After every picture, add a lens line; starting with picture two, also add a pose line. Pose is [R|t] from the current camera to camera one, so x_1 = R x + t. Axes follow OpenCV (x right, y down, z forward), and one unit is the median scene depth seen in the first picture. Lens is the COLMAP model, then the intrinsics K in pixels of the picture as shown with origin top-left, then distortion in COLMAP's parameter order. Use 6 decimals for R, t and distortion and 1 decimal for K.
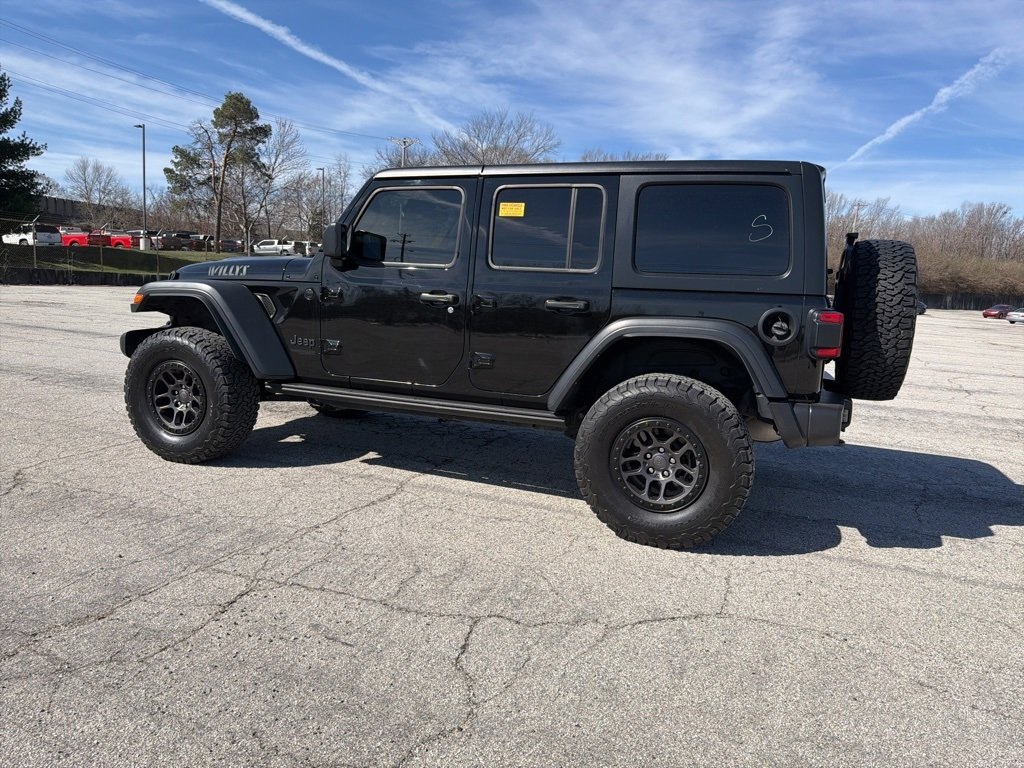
lens RADIAL K [[720.8, 0, 518.0], [0, 720.8, 387.6], [0, 0, 1]] dist [0.031149, -0.042175]
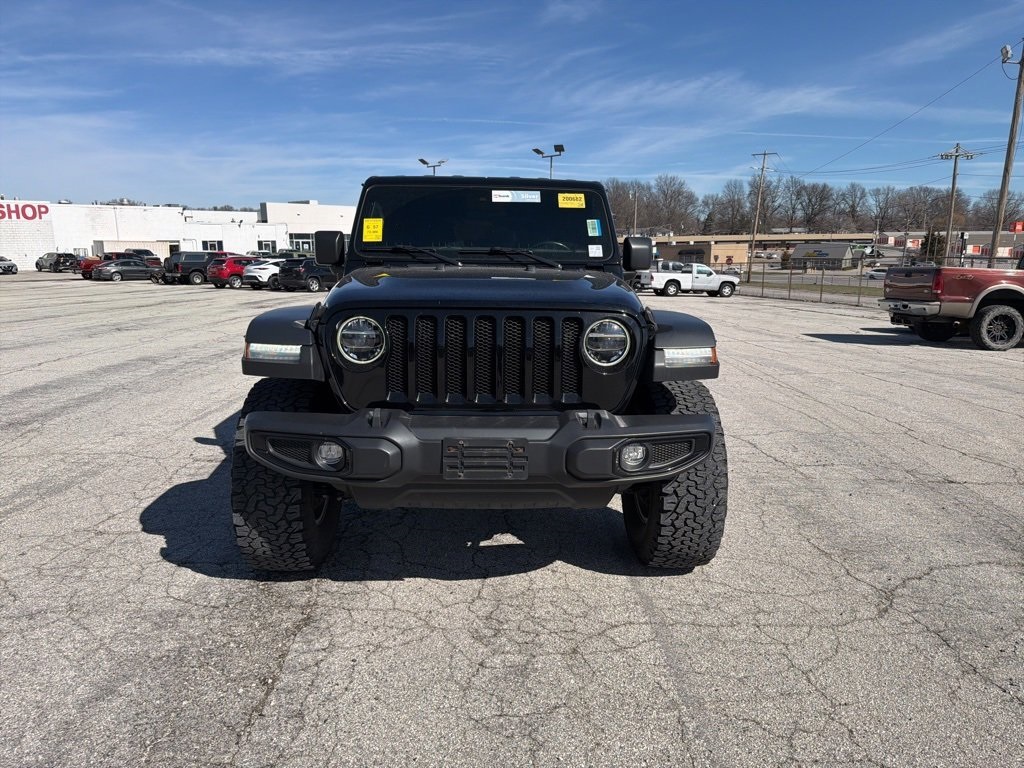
lens RADIAL K [[720.8, 0, 518.0], [0, 720.8, 387.6], [0, 0, 1]] dist [0.031149, -0.042175]
pose [[-0.387438, -0.208069, 0.898109, -1.203795], [0.107333, 0.957392, 0.268106, -0.329090], [-0.915626, 0.200271, -0.348597, 1.615227]]
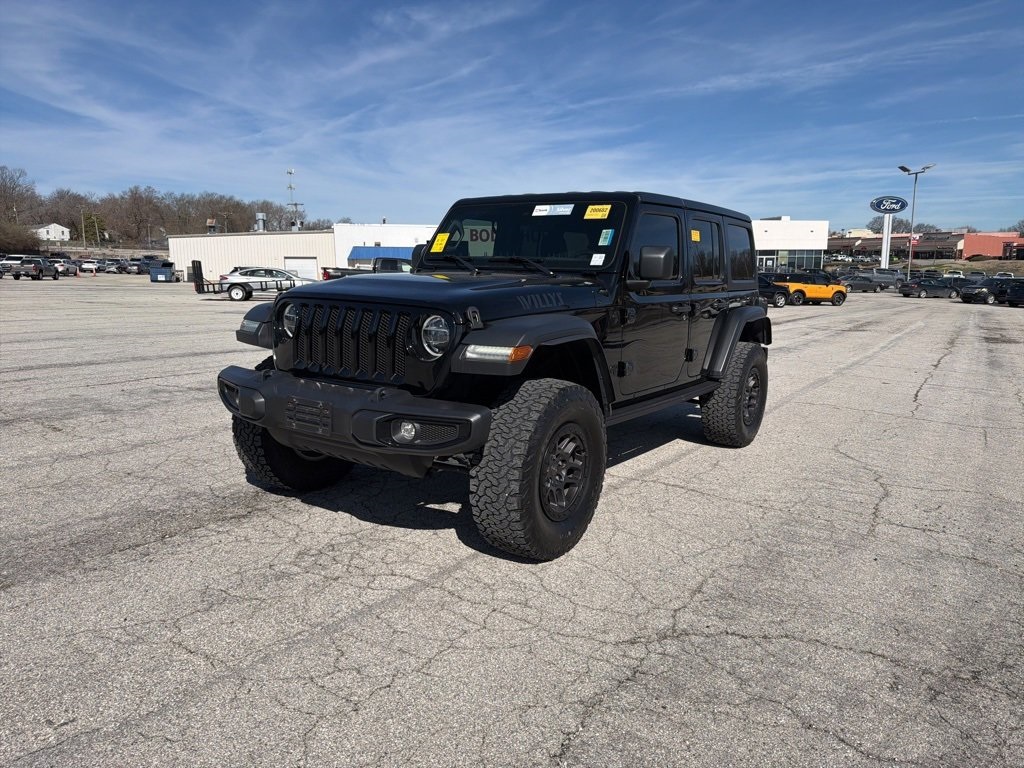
lens RADIAL K [[721.2, 0, 518.4], [0, 721.2, 382.3], [0, 0, 1]] dist [0.031800, -0.043318]
pose [[0.234669, -0.189778, 0.953370, -1.363877], [0.128877, 0.978174, 0.162992, -0.239432], [-0.963494, 0.084618, 0.254005, 0.972616]]
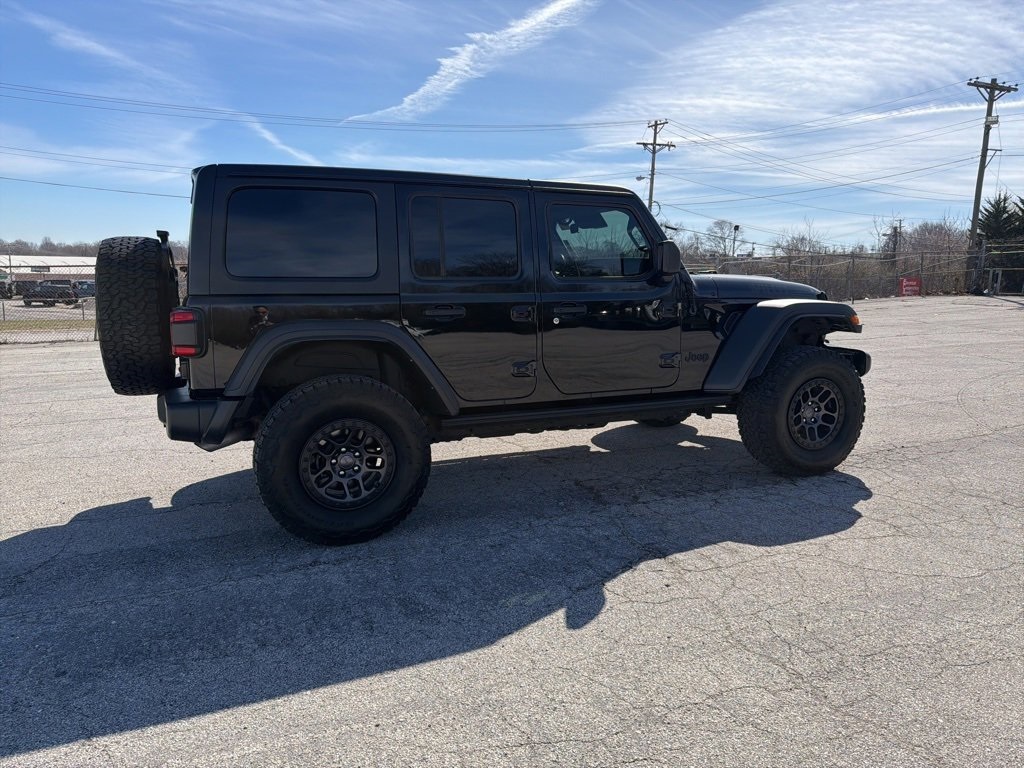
lens RADIAL K [[721.2, 0, 518.4], [0, 721.2, 382.3], [0, 0, 1]] dist [0.031800, -0.043318]
pose [[-0.737179, 0.054615, -0.673486, 0.801240], [-0.128528, 0.967196, 0.219116, -0.298705], [0.663360, 0.248090, -0.705978, 2.118975]]
